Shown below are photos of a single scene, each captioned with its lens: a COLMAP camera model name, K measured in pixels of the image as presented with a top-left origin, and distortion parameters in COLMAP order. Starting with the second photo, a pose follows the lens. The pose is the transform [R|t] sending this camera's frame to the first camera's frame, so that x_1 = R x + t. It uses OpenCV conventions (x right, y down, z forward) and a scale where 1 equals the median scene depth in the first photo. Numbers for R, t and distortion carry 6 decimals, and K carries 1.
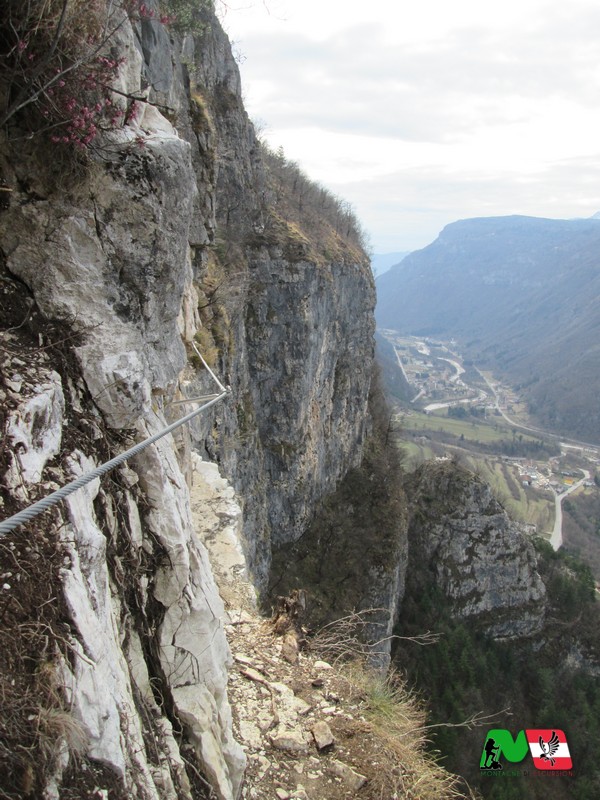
lens RADIAL K [[654.8, 0, 300.0], [0, 654.8, 397.0], [0, 0, 1]] dist [-0.067335, 0.032034]
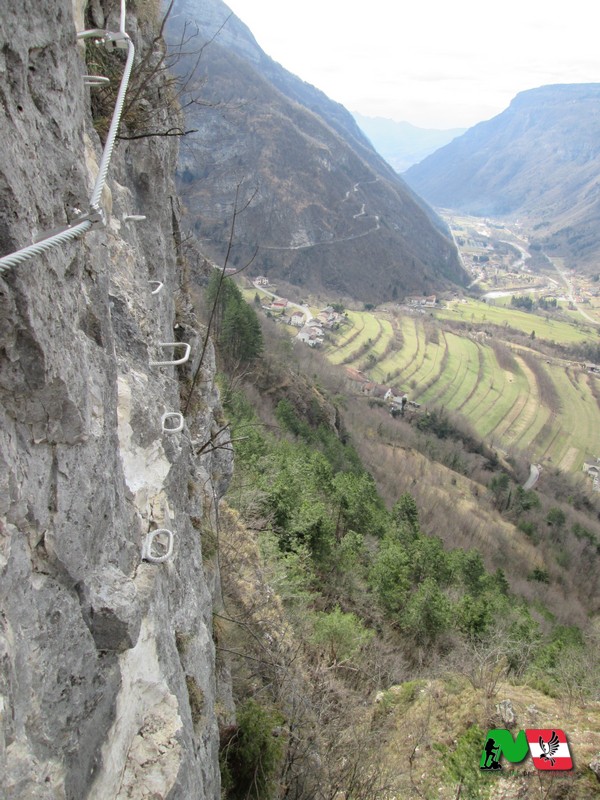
lens RADIAL K [[654.8, 0, 299.0], [0, 654.8, 400.3], [0, 0, 1]] dist [-0.067335, 0.032034]
pose [[0.996408, 0.053071, -0.065991, 0.016643], [-0.040408, 0.982790, 0.180252, 0.006026], [0.074422, -0.176938, 0.981404, 0.124308]]
